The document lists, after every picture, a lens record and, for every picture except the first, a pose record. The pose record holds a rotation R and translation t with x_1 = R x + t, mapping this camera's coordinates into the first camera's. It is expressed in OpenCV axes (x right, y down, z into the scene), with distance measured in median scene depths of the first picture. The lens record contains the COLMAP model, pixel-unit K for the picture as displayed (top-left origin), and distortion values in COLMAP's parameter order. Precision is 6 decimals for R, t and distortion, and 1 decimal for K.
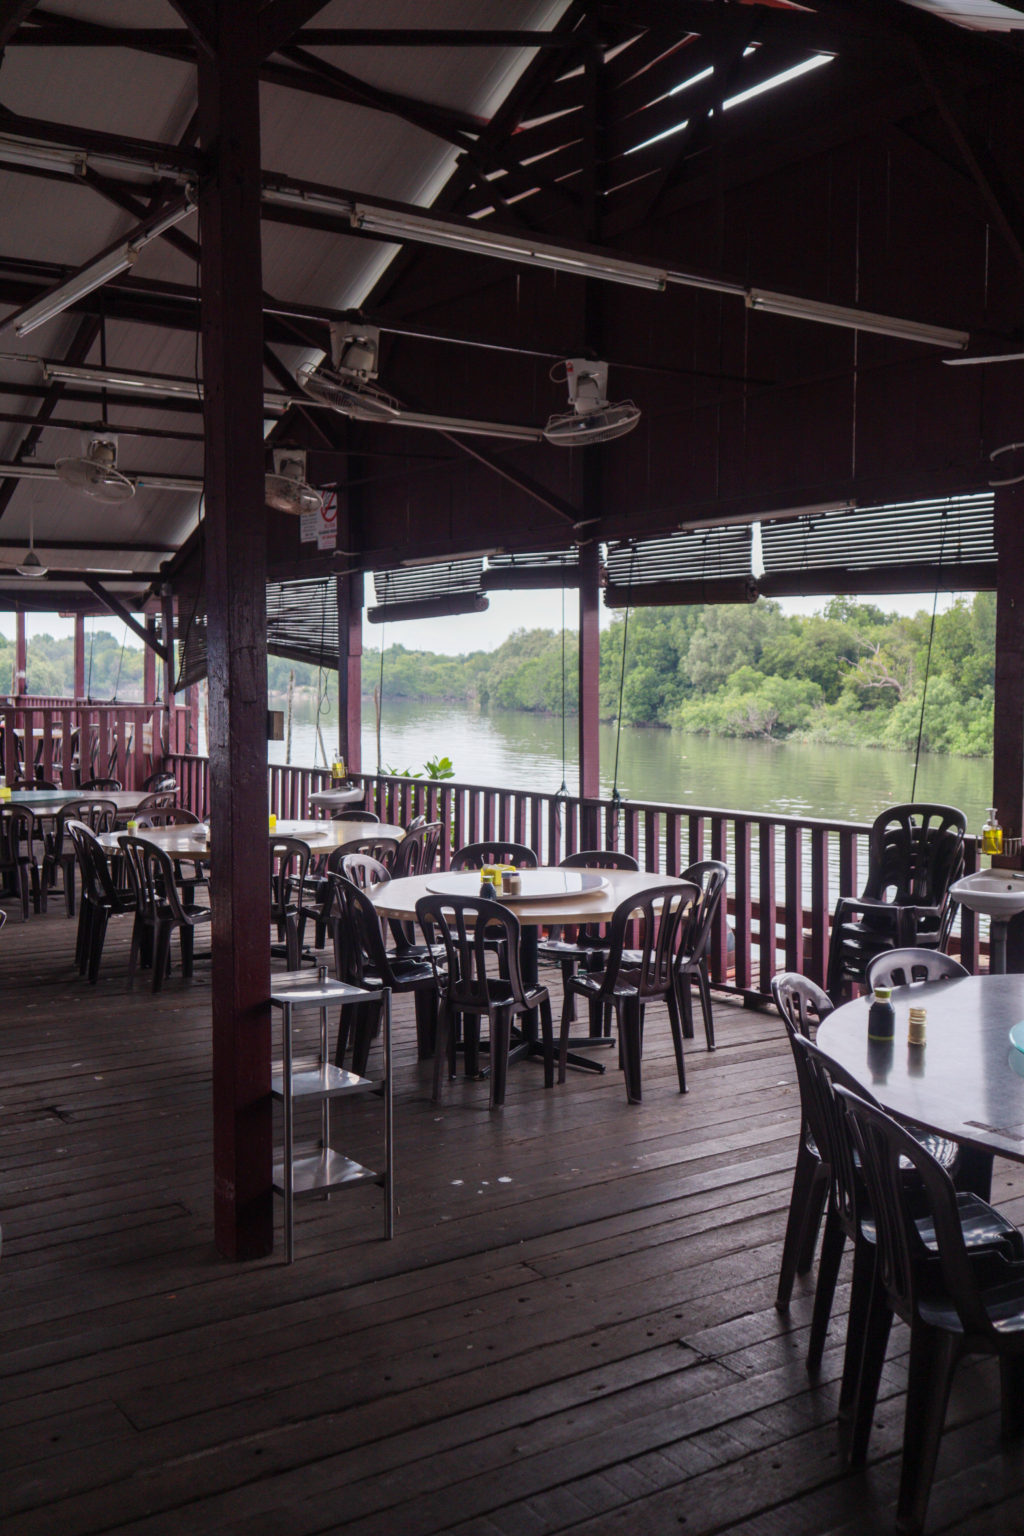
lens RADIAL K [[1461.0, 0, 512.0], [0, 1461.0, 768.0], [0, 0, 1]] dist [0.007677, 0.000808]
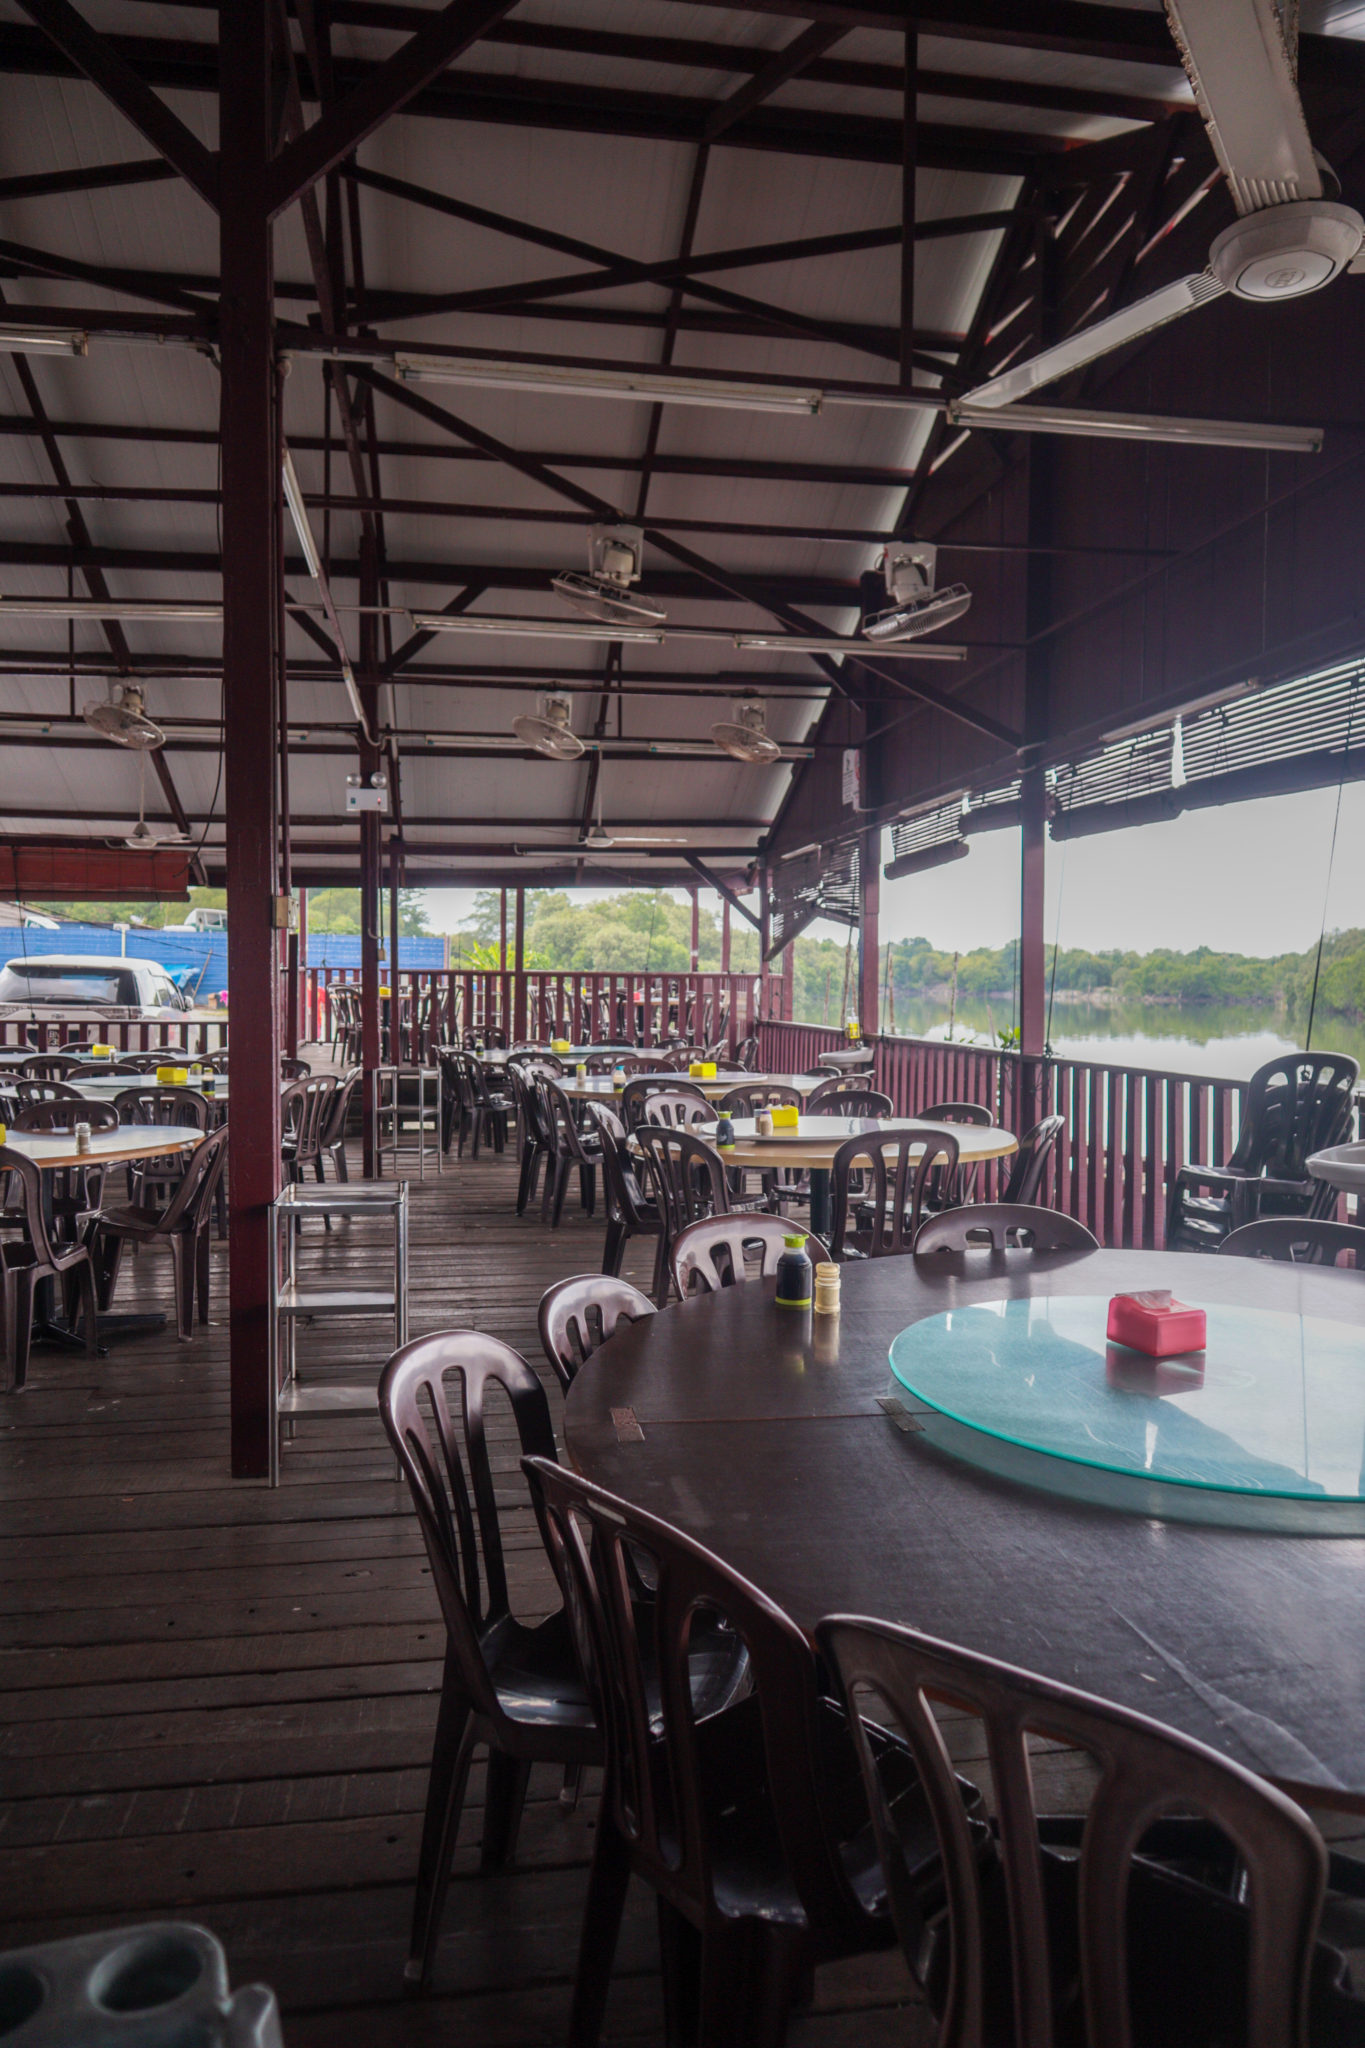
lens RADIAL K [[1374.6, 0, 682.5], [0, 1374.6, 1024.0], [0, 0, 1]] dist [-0.002708, 0.000186]
pose [[0.907122, 0.016969, -0.420525, 0.226130], [-0.028677, 0.999357, -0.021532, 0.027935], [0.419889, 0.031591, 0.907025, 0.156030]]
